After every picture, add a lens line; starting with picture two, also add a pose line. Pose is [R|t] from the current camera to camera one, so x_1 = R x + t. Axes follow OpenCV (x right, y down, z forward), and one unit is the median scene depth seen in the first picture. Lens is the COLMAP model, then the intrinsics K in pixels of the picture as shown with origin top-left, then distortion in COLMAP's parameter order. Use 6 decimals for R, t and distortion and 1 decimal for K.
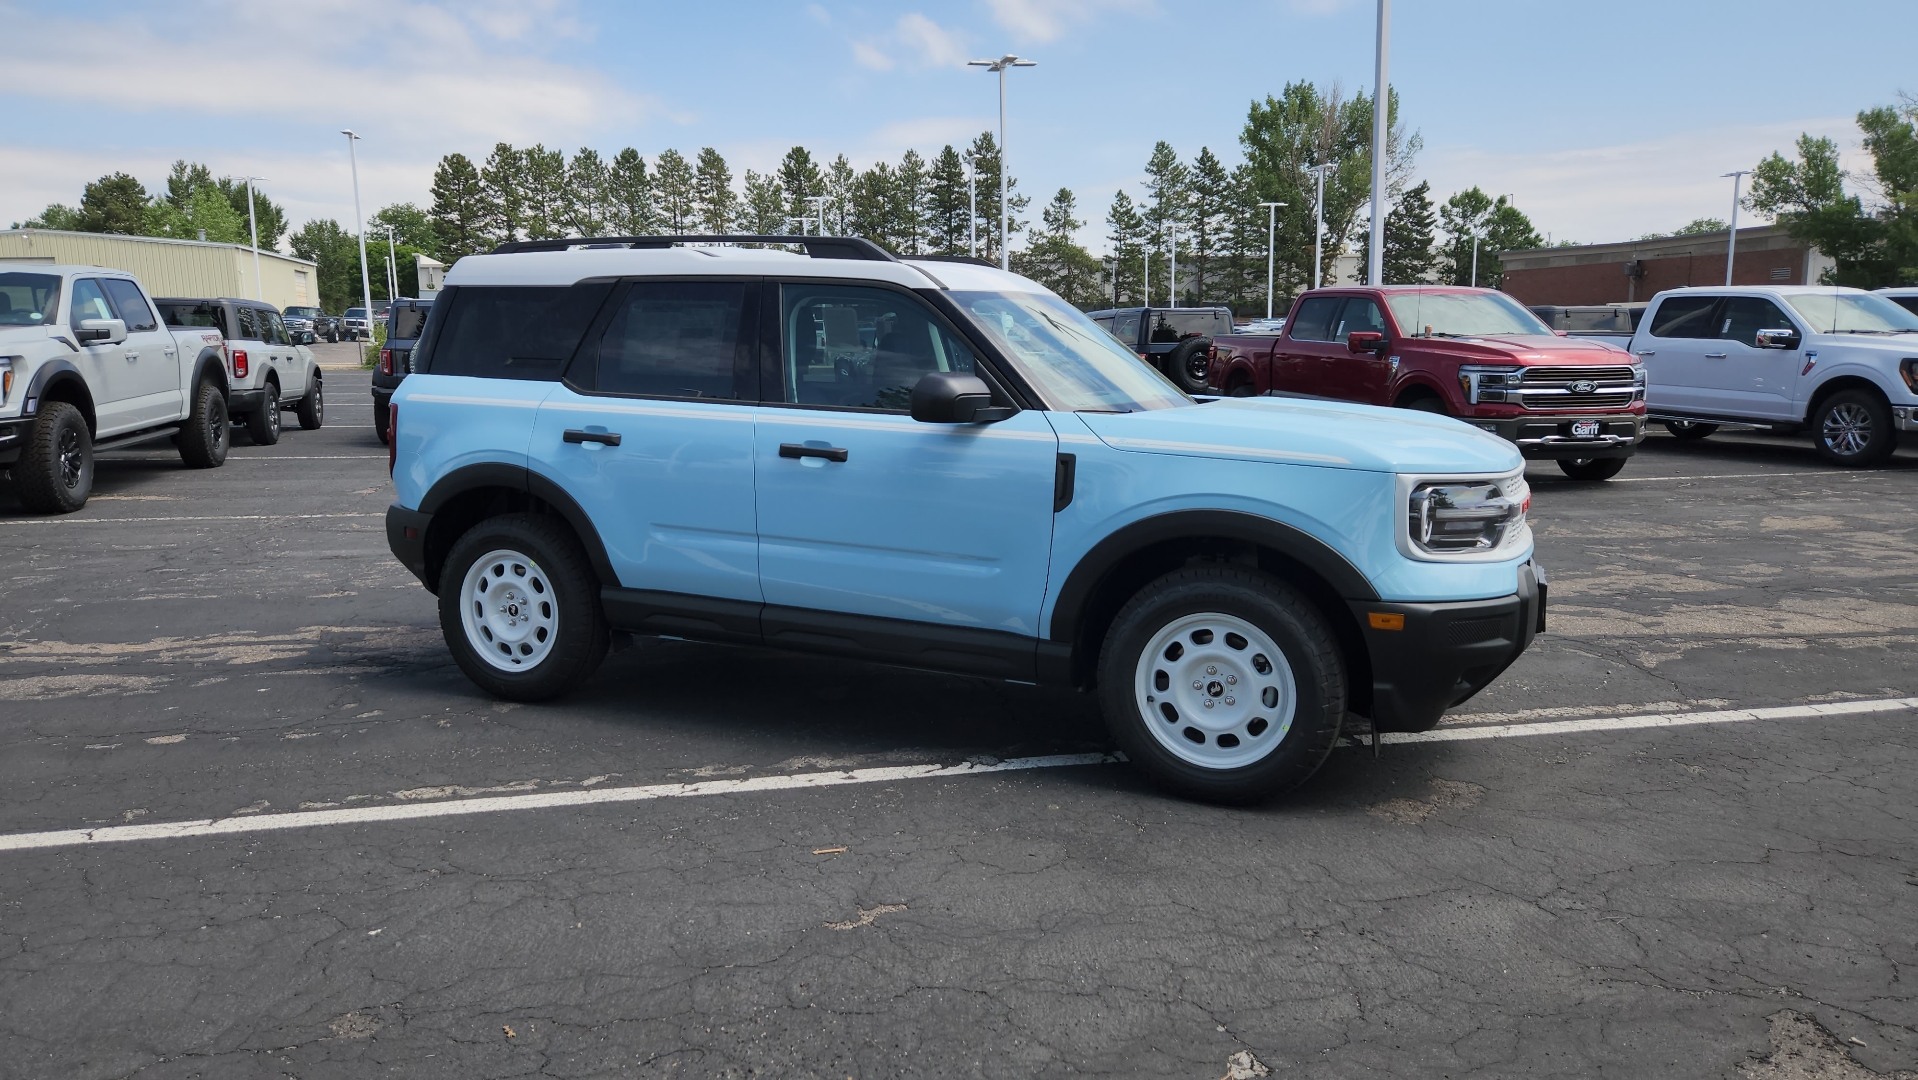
lens RADIAL K [[1281.2, 0, 912.6], [0, 1281.2, 531.5], [0, 0, 1]] dist [0.074398, -0.060646]
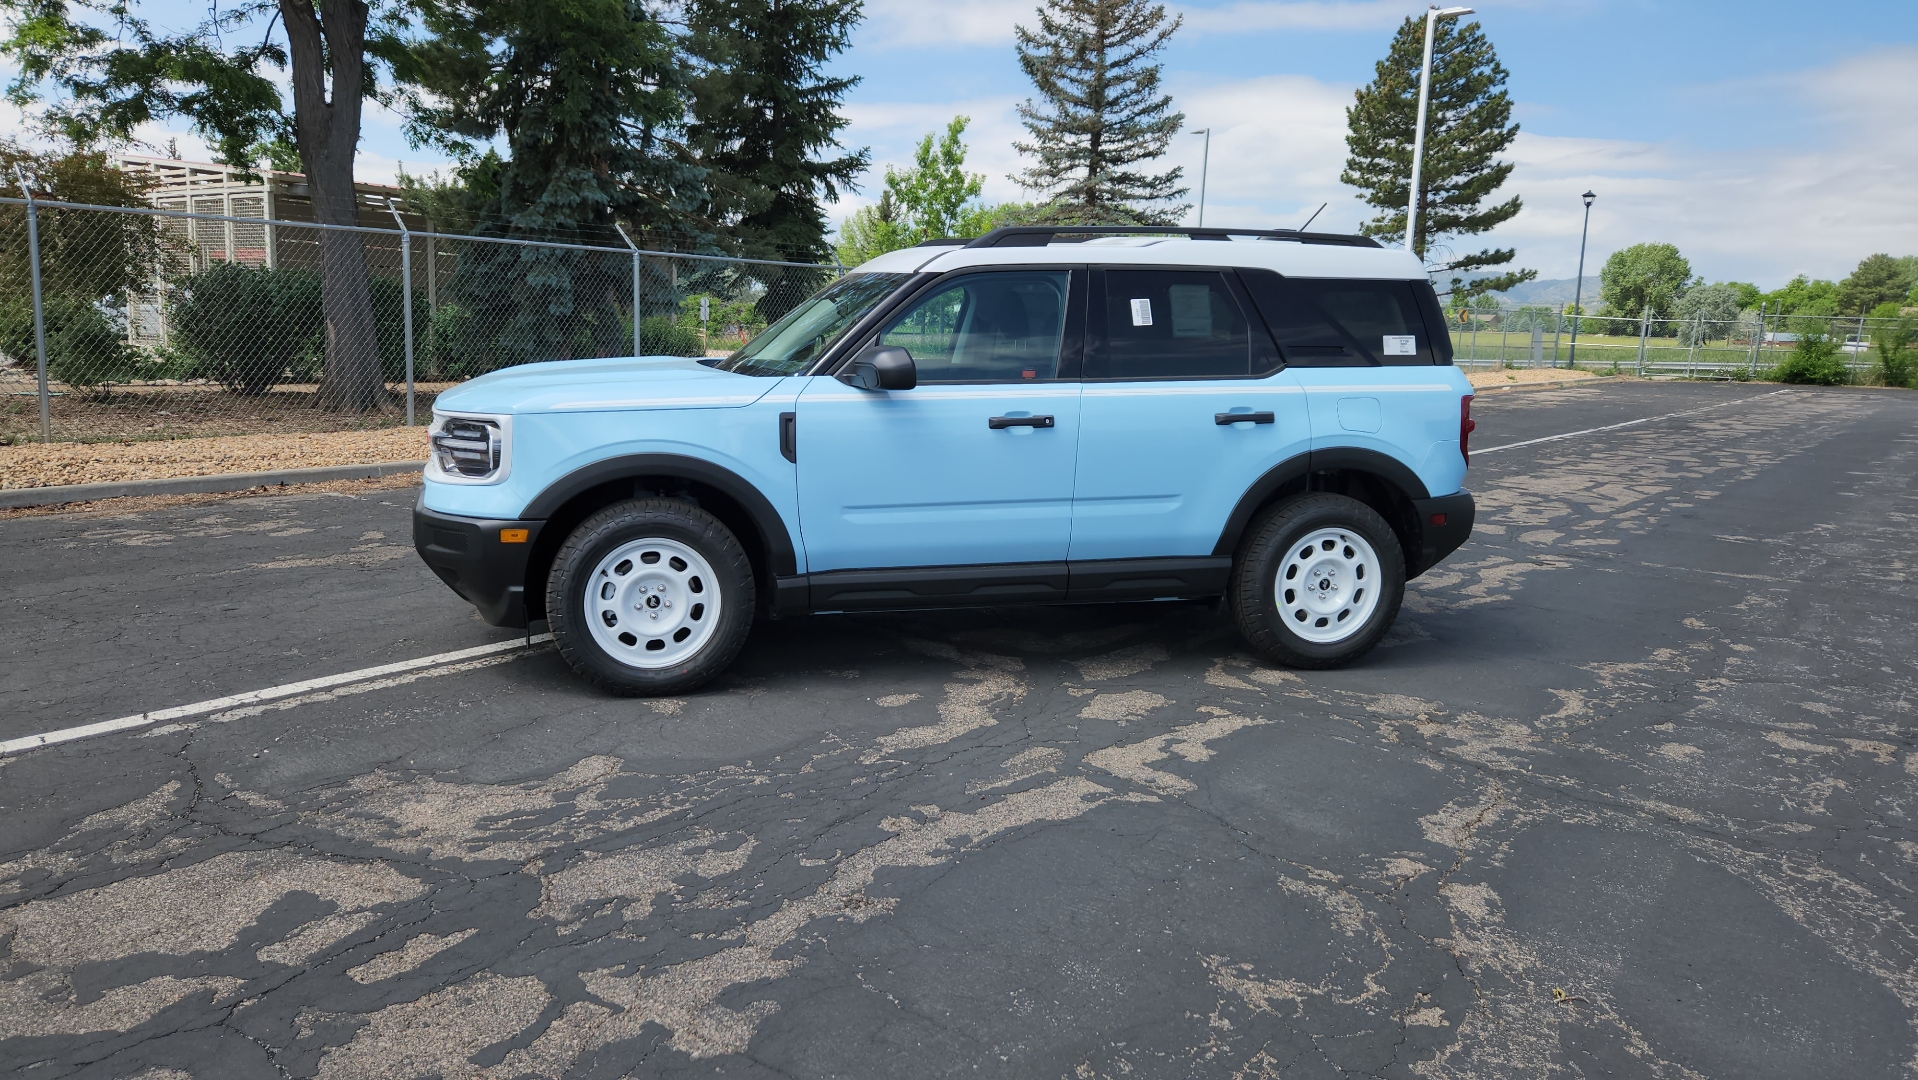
lens RADIAL K [[1281.2, 0, 926.7], [0, 1281.2, 516.5], [0, 0, 1]] dist [0.074398, -0.060646]
pose [[-0.784001, 0.074212, -0.616308, 0.740525], [-0.122108, 0.954994, 0.270327, -0.285765], [0.608632, 0.287193, -0.739654, 1.884022]]
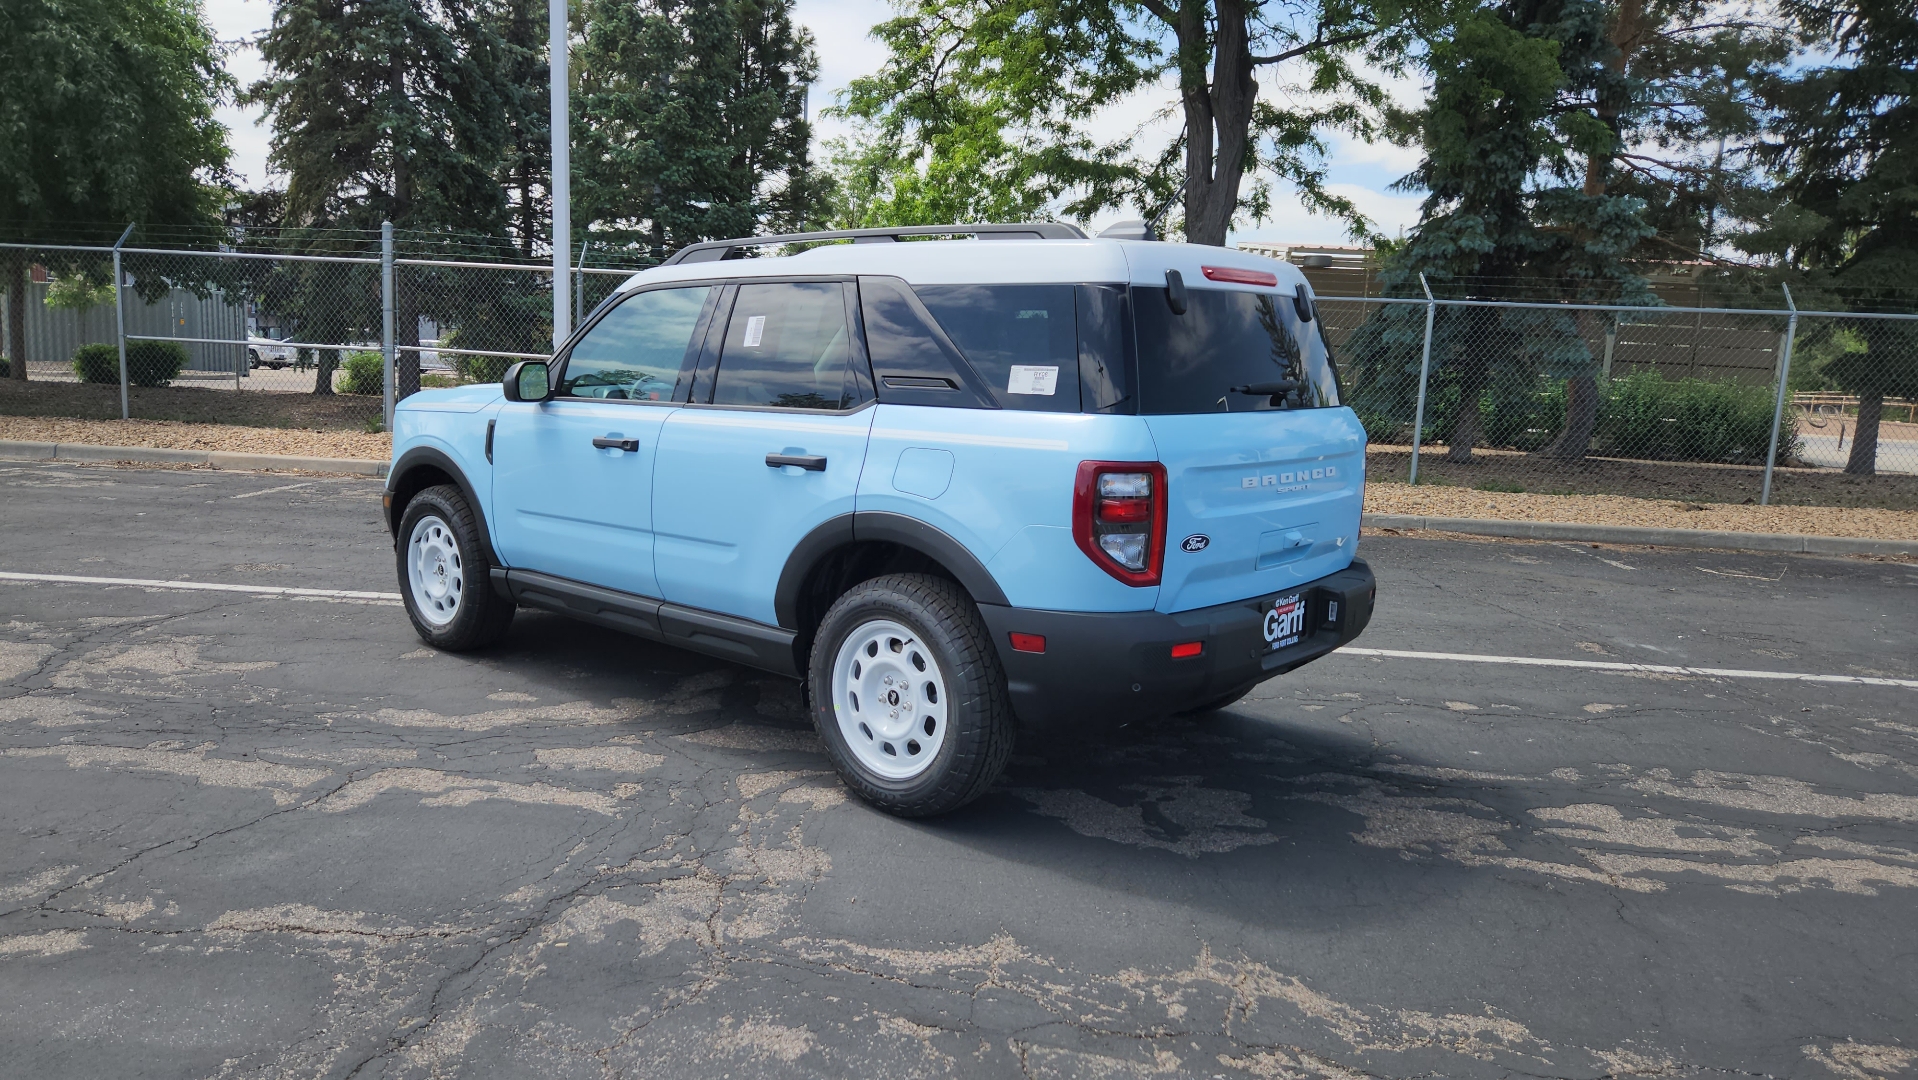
lens RADIAL K [[1281.2, 0, 923.4], [0, 1281.2, 539.3], [0, 0, 1]] dist [0.074398, -0.060646]
pose [[-0.952440, -0.080974, 0.293772, -0.401813], [0.008704, 0.956427, 0.291843, -0.304080], [-0.304603, 0.280520, -0.910234, 1.988674]]
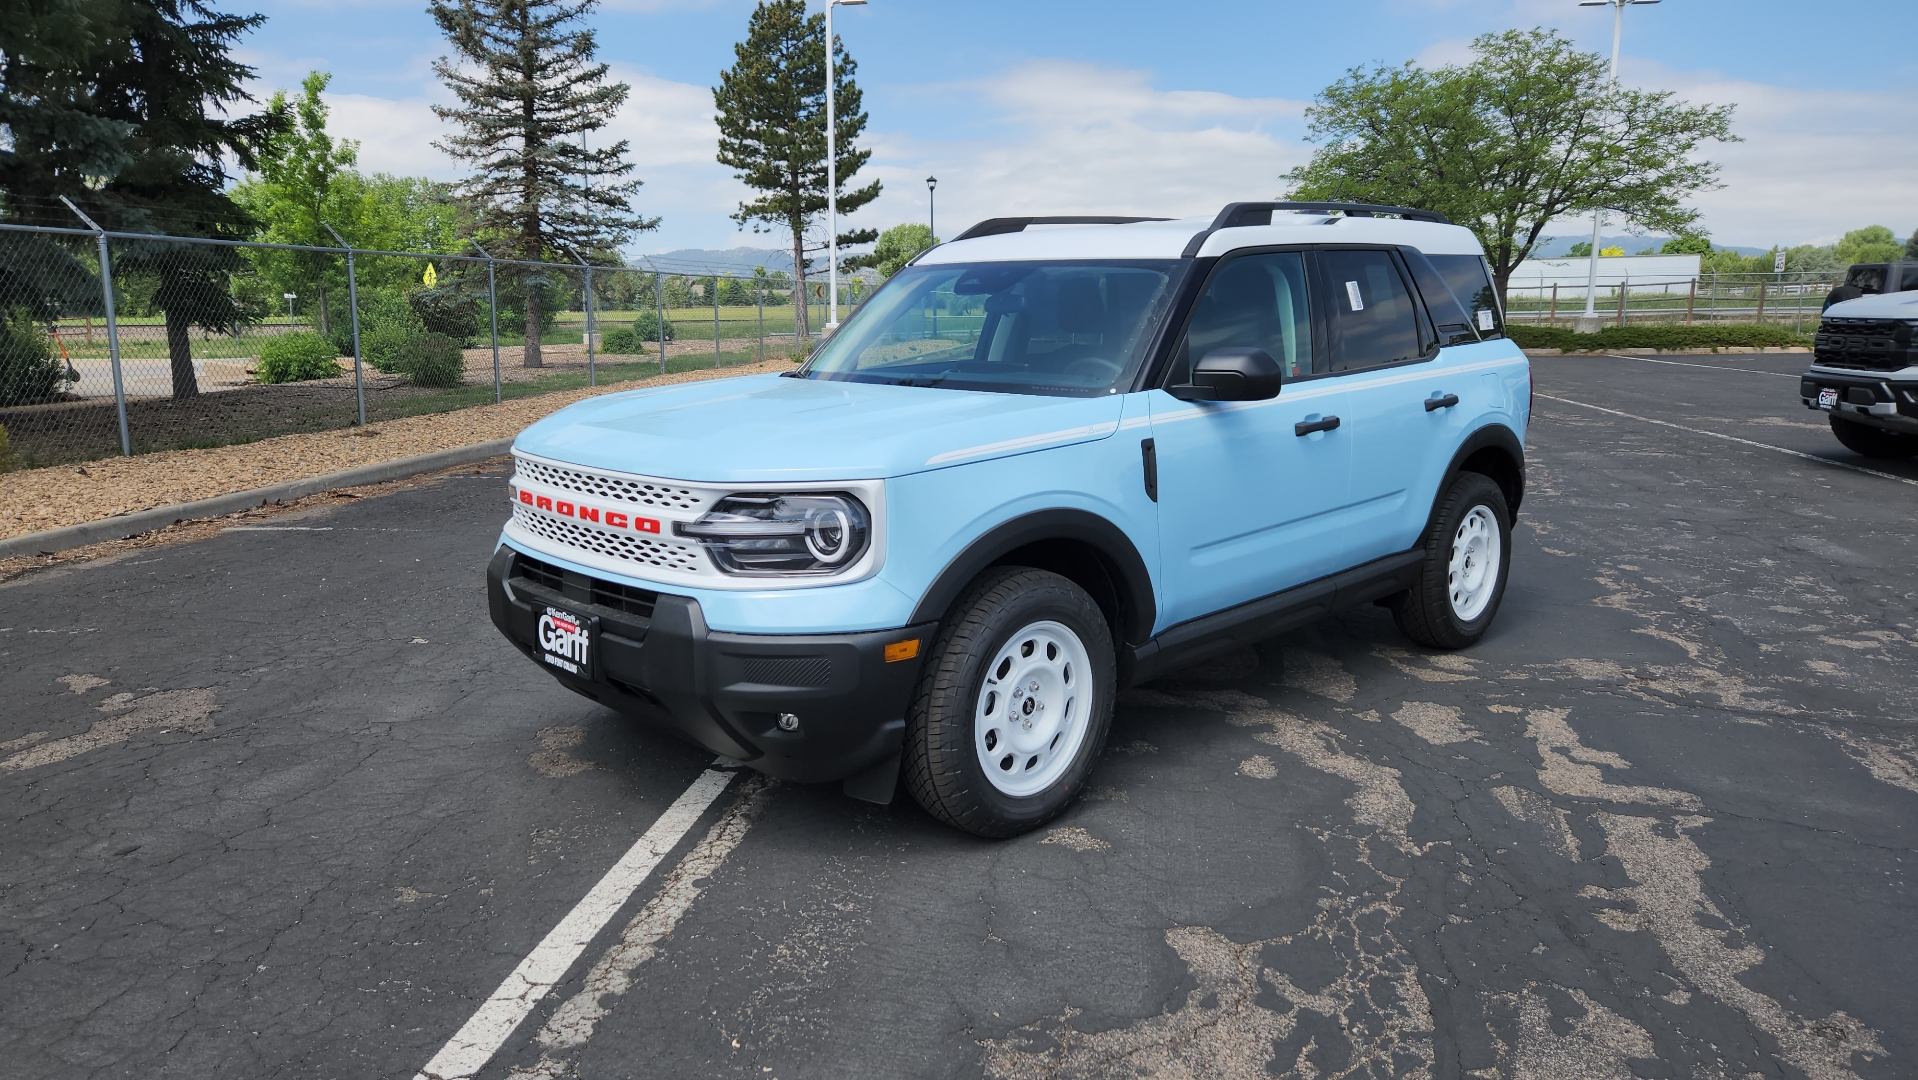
lens RADIAL K [[1281.2, 0, 940.5], [0, 1281.2, 524.1], [0, 0, 1]] dist [0.074398, -0.060646]
pose [[-0.366731, 0.161561, -0.916191, 0.966134], [-0.133779, 0.965413, 0.223789, -0.196627], [0.920658, 0.204638, -0.332434, 1.263629]]
